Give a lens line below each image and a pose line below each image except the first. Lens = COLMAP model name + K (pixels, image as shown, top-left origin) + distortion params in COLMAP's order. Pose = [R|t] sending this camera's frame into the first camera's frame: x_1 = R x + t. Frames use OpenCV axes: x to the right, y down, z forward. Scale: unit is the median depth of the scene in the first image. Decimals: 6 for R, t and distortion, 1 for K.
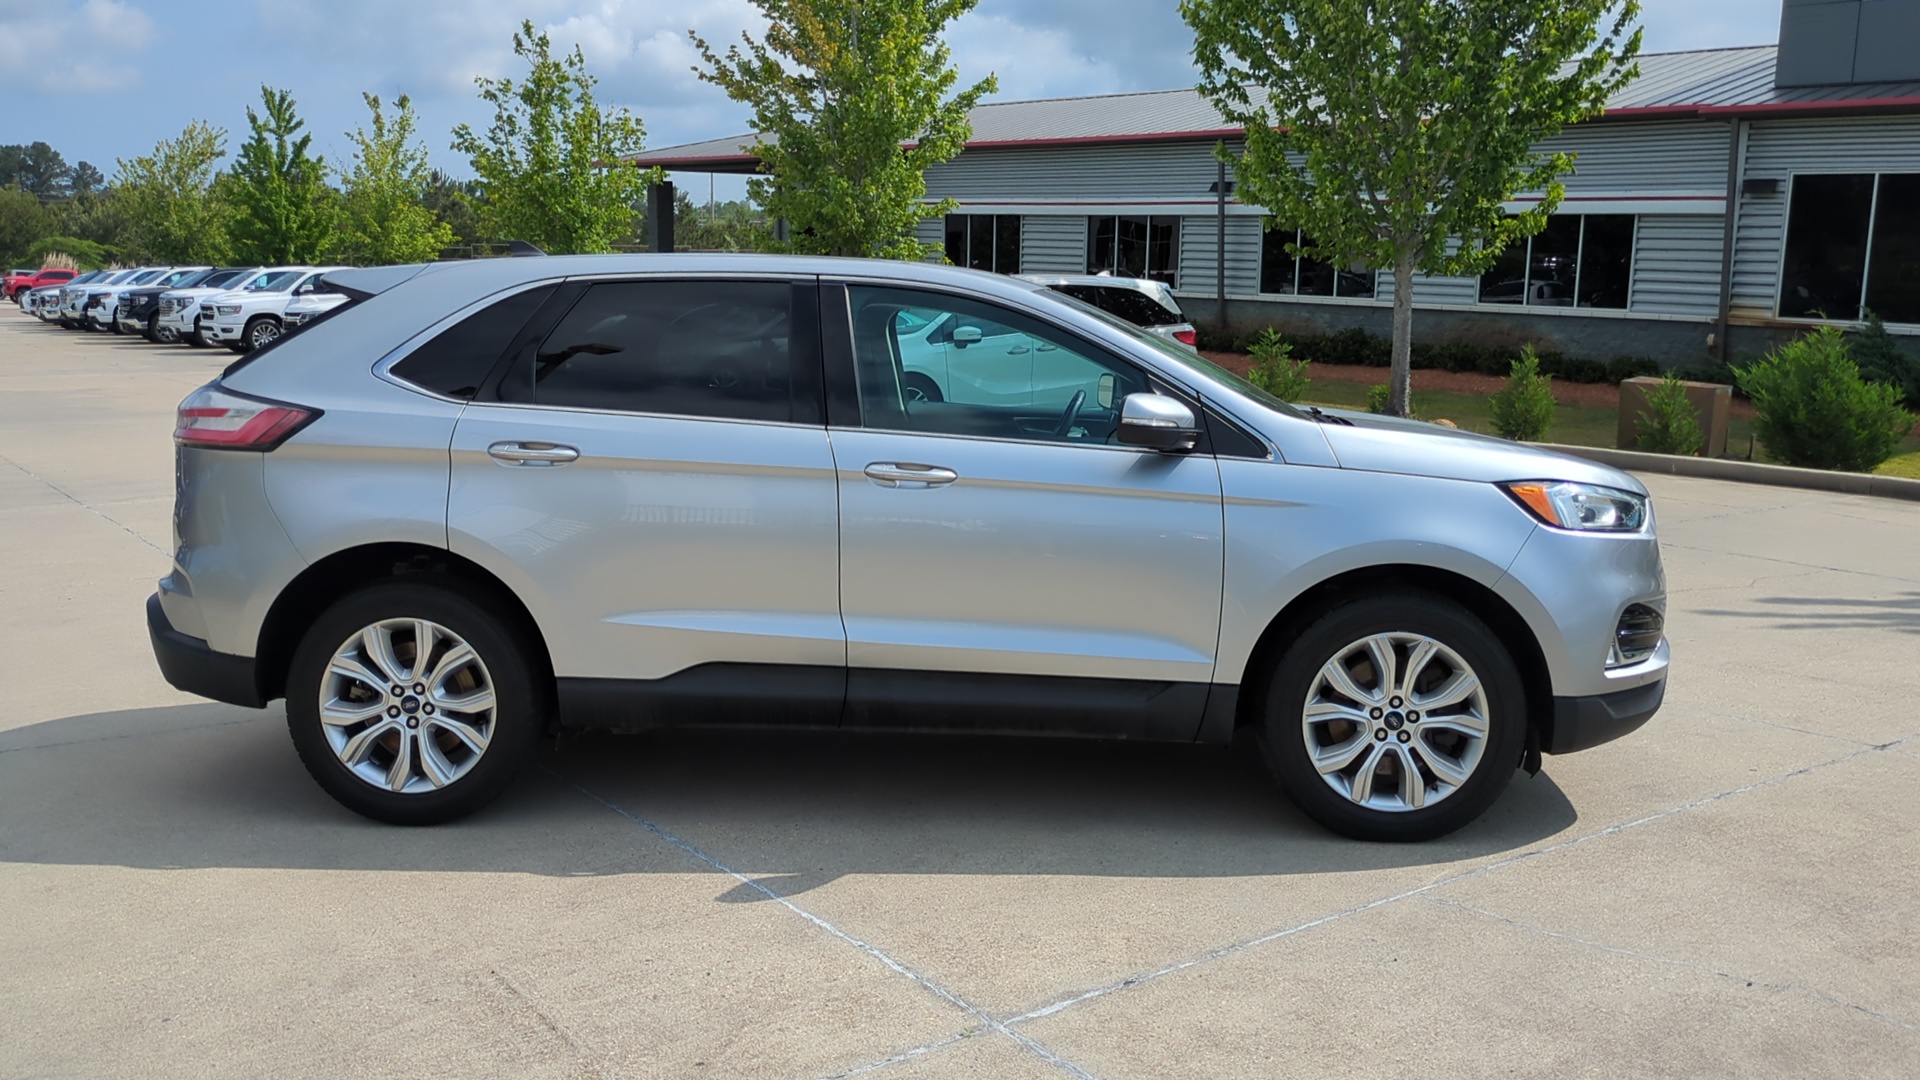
lens RADIAL K [[1643.5, 0, 955.8], [0, 1643.5, 528.0], [0, 0, 1]] dist [0.070777, -0.127753]
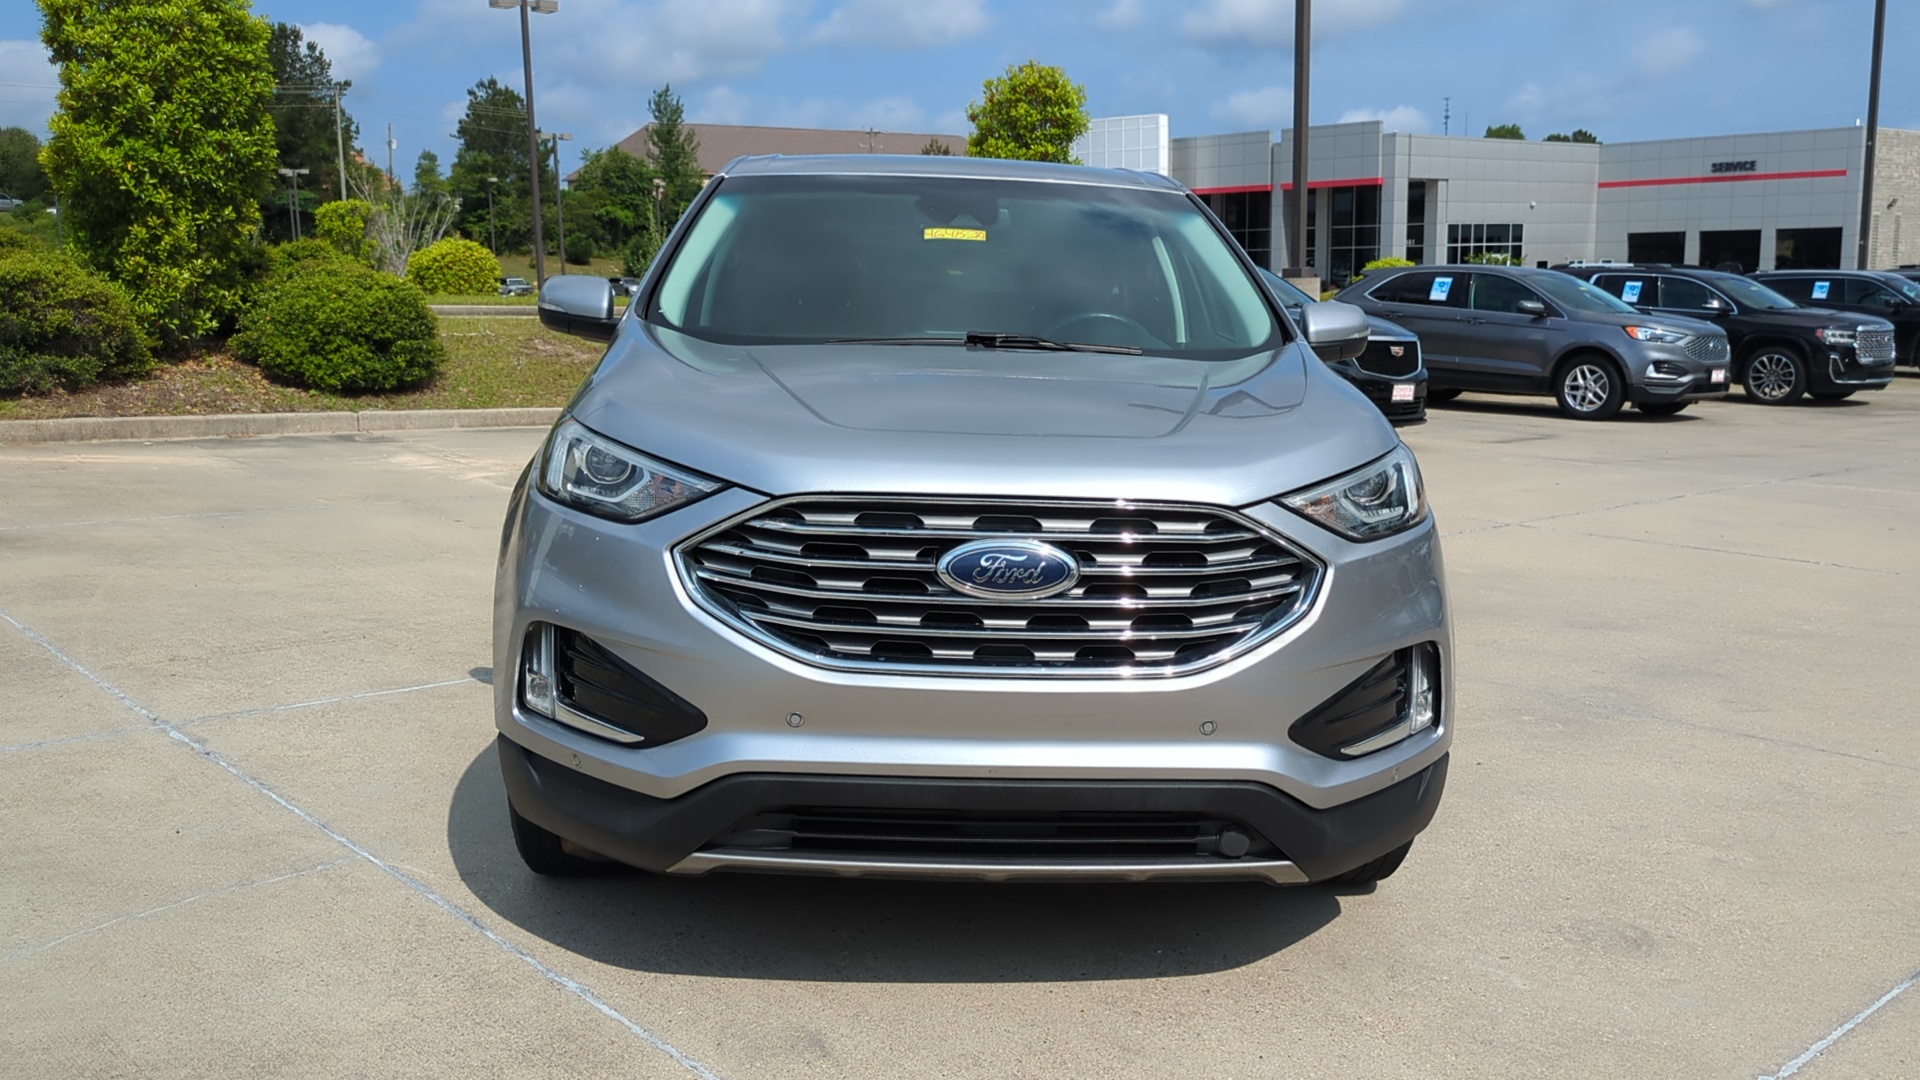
lens RADIAL K [[1643.5, 0, 955.8], [0, 1643.5, 528.0], [0, 0, 1]] dist [0.070777, -0.127753]
pose [[0.097759, 0.140204, -0.985285, 0.262360], [-0.154668, 0.980138, 0.124126, -0.022594], [0.983118, 0.140258, 0.117502, 0.275022]]
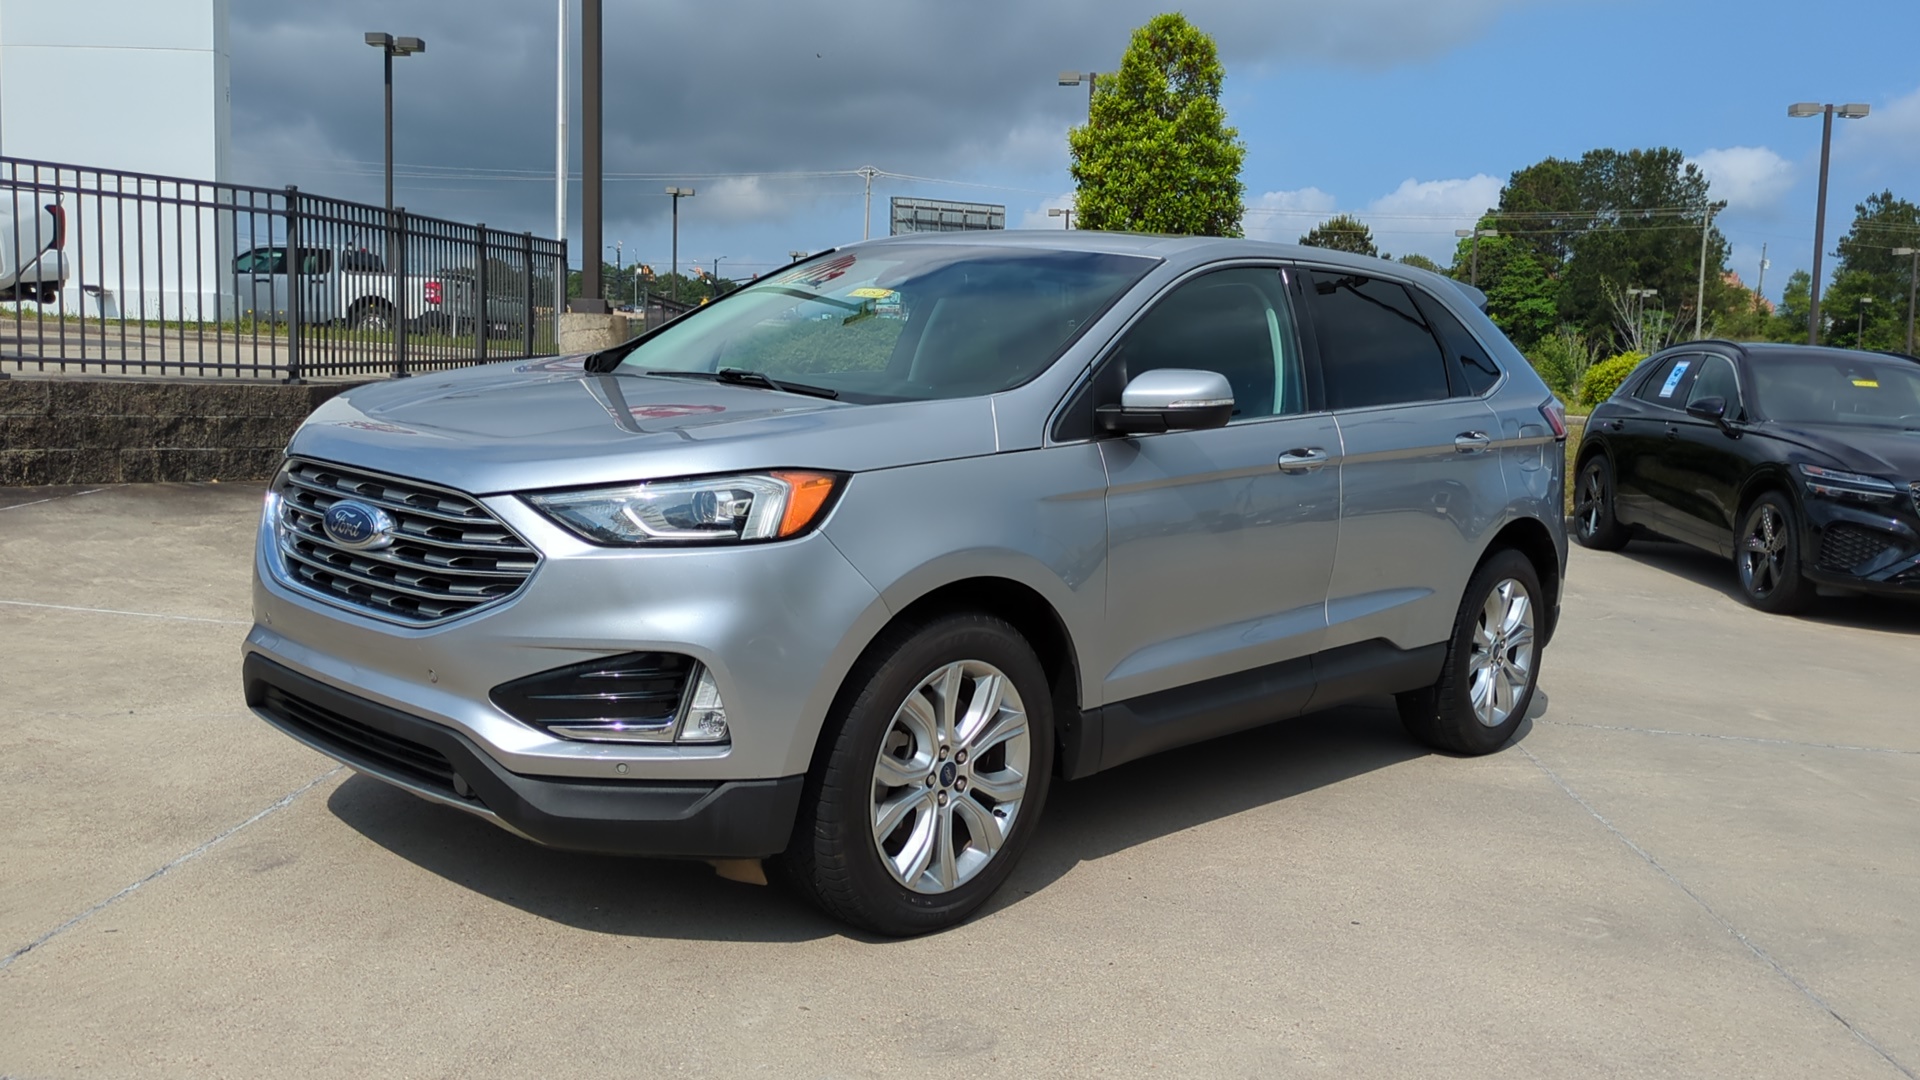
lens RADIAL K [[1643.5, 0, 955.8], [0, 1643.5, 528.0], [0, 0, 1]] dist [0.070777, -0.127753]
pose [[-0.634429, 0.037898, -0.772051, 0.221431], [-0.170133, 0.967458, 0.187296, -0.048155], [0.754025, 0.250178, -0.607336, 0.463585]]
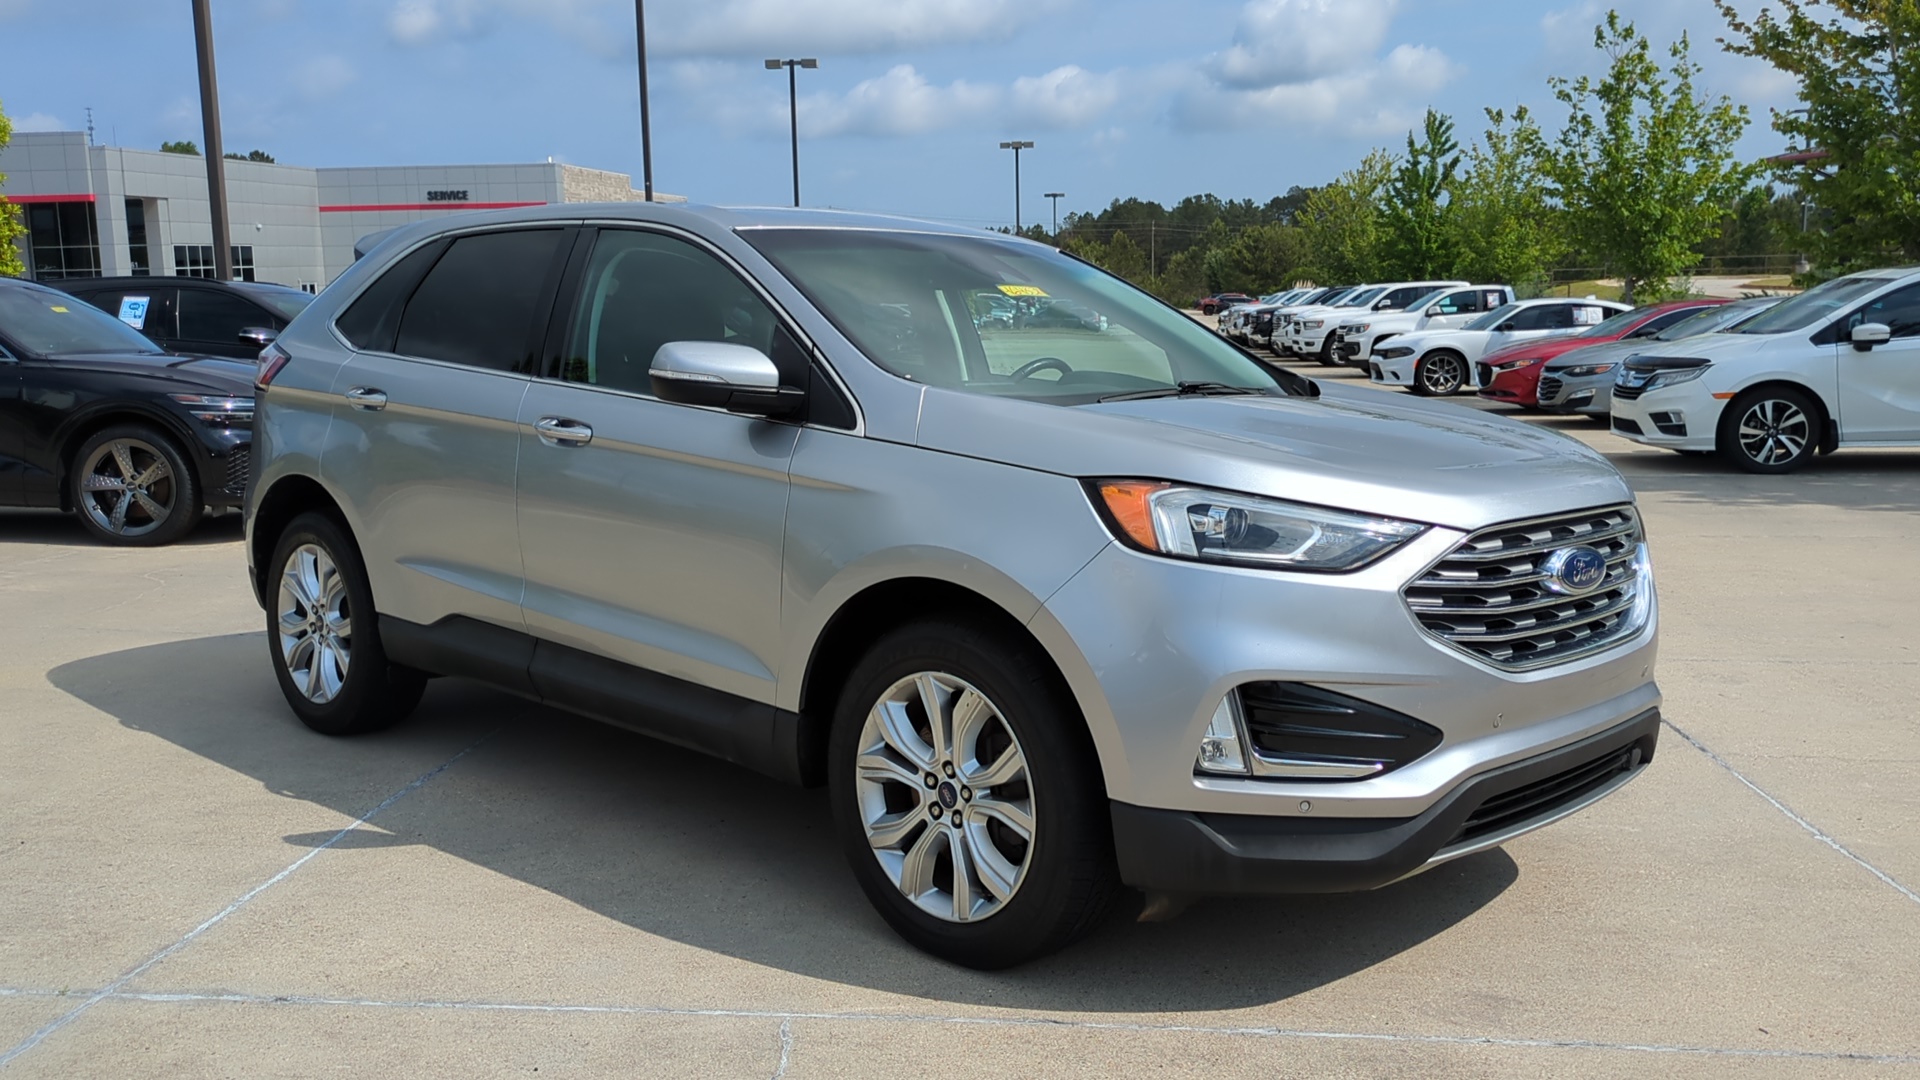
lens RADIAL K [[1643.5, 0, 955.8], [0, 1643.5, 528.0], [0, 0, 1]] dist [0.070777, -0.127753]
pose [[0.751170, 0.075360, -0.655793, 0.186853], [-0.083949, 0.996301, 0.018331, -0.003583], [0.654749, 0.041283, 0.754718, 0.114294]]
